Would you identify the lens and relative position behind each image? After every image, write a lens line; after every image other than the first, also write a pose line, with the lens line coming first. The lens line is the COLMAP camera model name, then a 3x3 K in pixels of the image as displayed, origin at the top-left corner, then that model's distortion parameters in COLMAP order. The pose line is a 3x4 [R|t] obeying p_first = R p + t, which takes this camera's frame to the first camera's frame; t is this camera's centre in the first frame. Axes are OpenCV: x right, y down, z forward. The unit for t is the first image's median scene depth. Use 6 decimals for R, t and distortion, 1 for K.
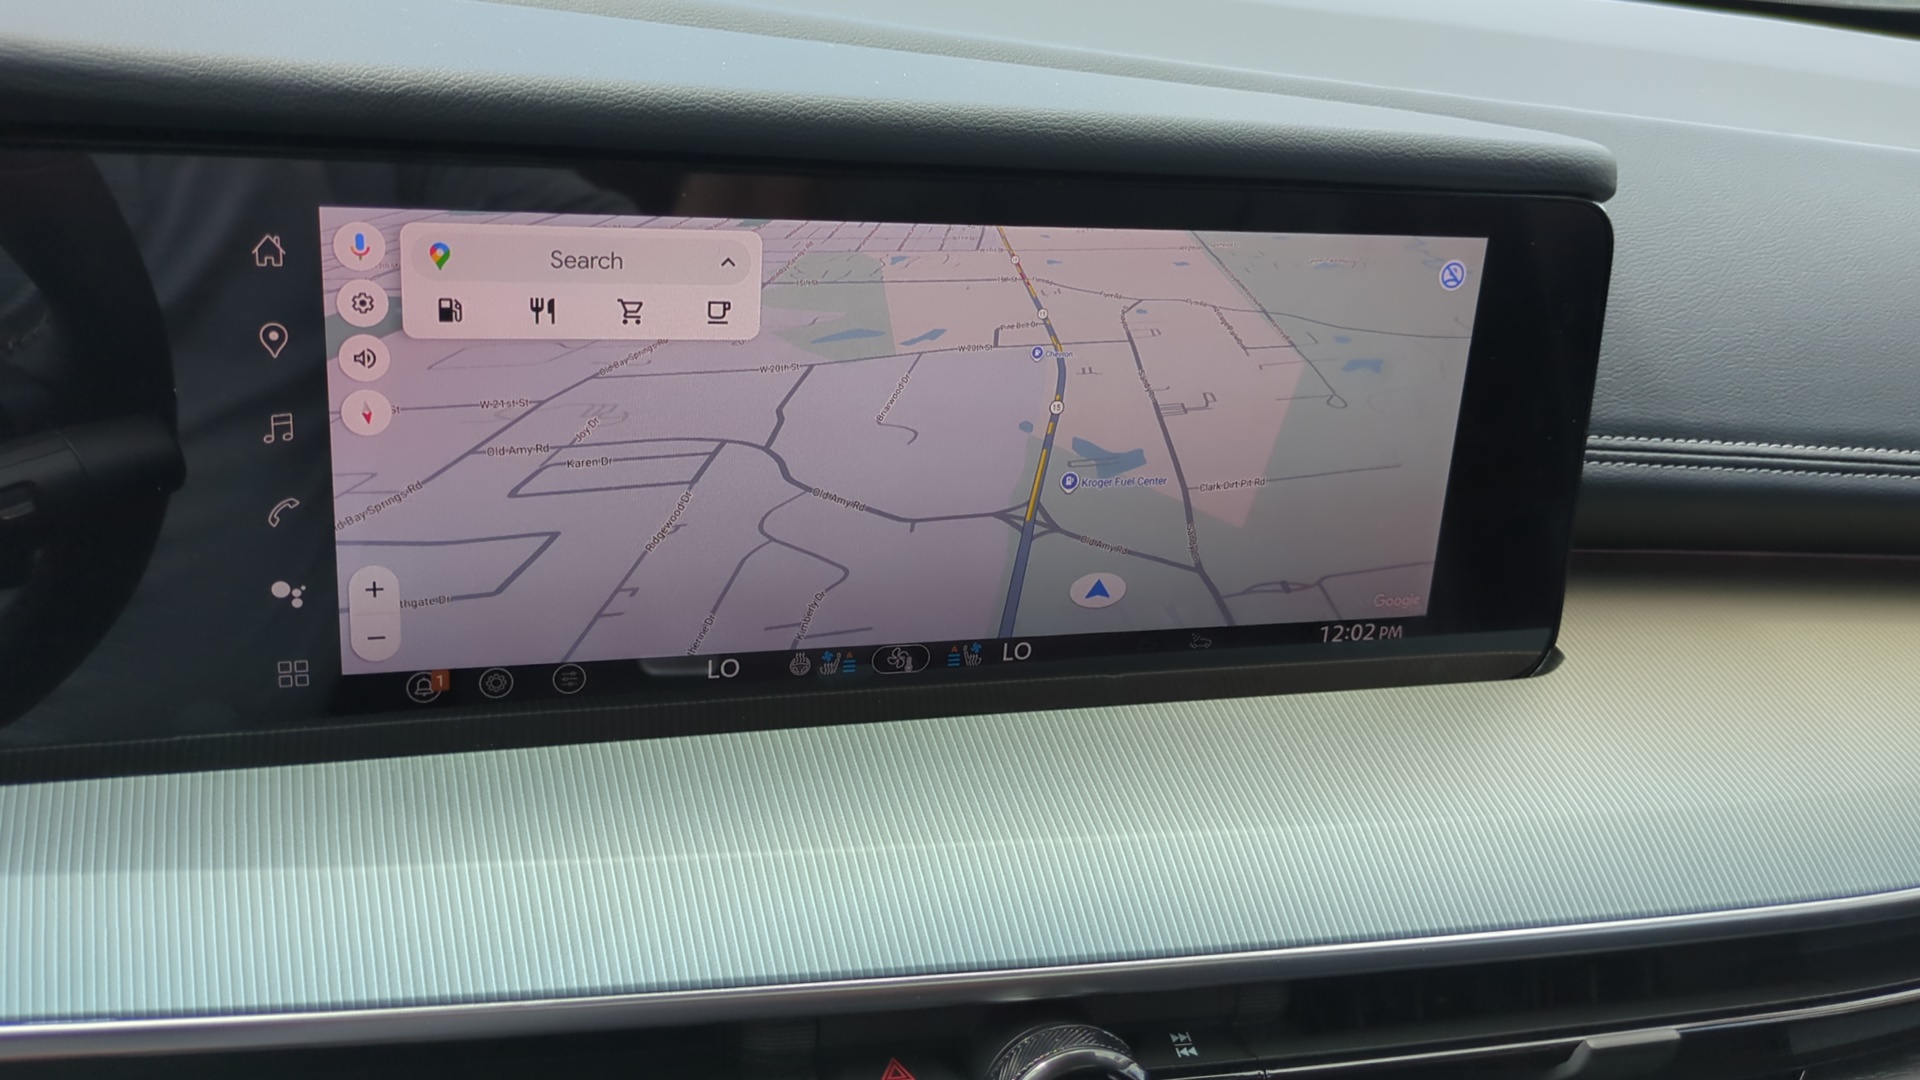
lens RADIAL K [[1642.9, 0, 954.6], [0, 1642.9, 517.9], [0, 0, 1]] dist [0.062960, -0.164308]
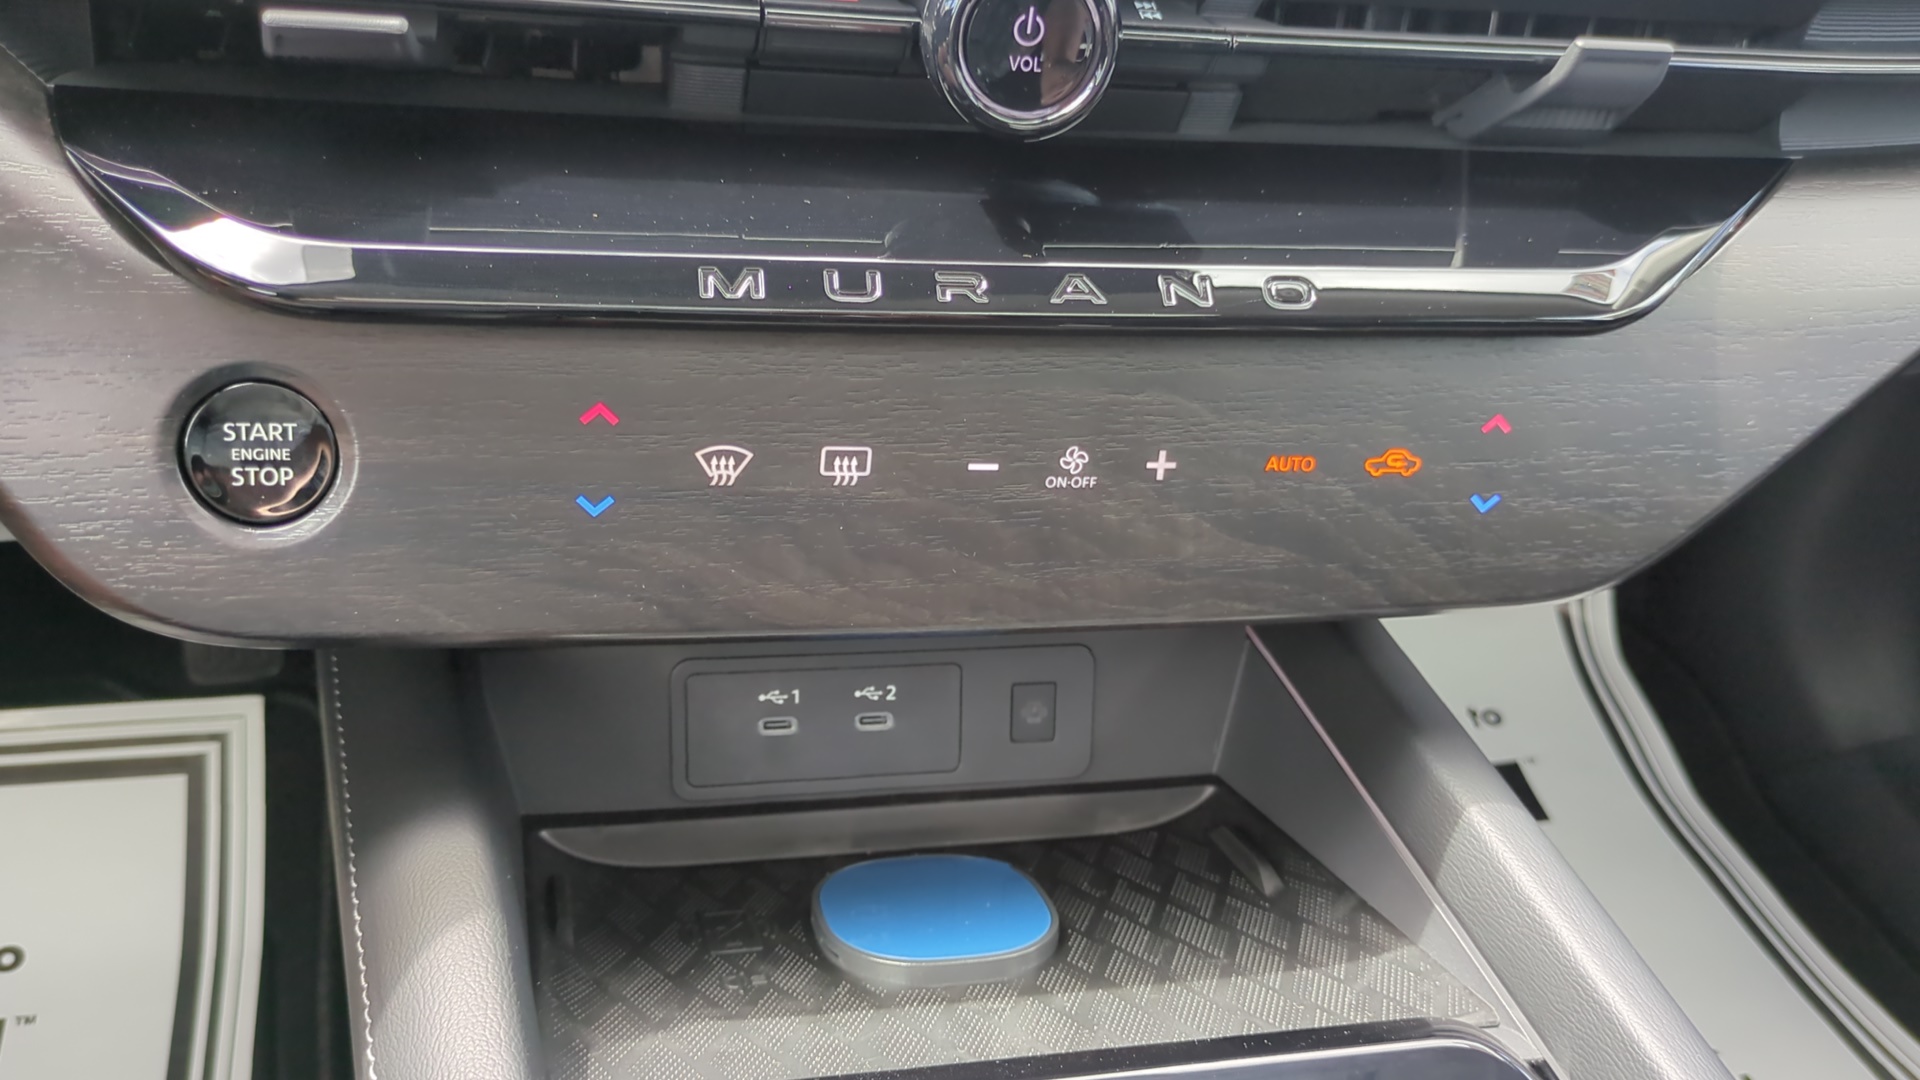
lens RADIAL K [[1642.9, 0, 954.6], [0, 1642.9, 517.9], [0, 0, 1]] dist [0.062960, -0.164308]
pose [[0.998525, 0.049929, 0.021331, 0.023046], [-0.053808, 0.962483, 0.265952, 0.343133], [-0.007252, -0.266708, 0.963750, 0.021801]]
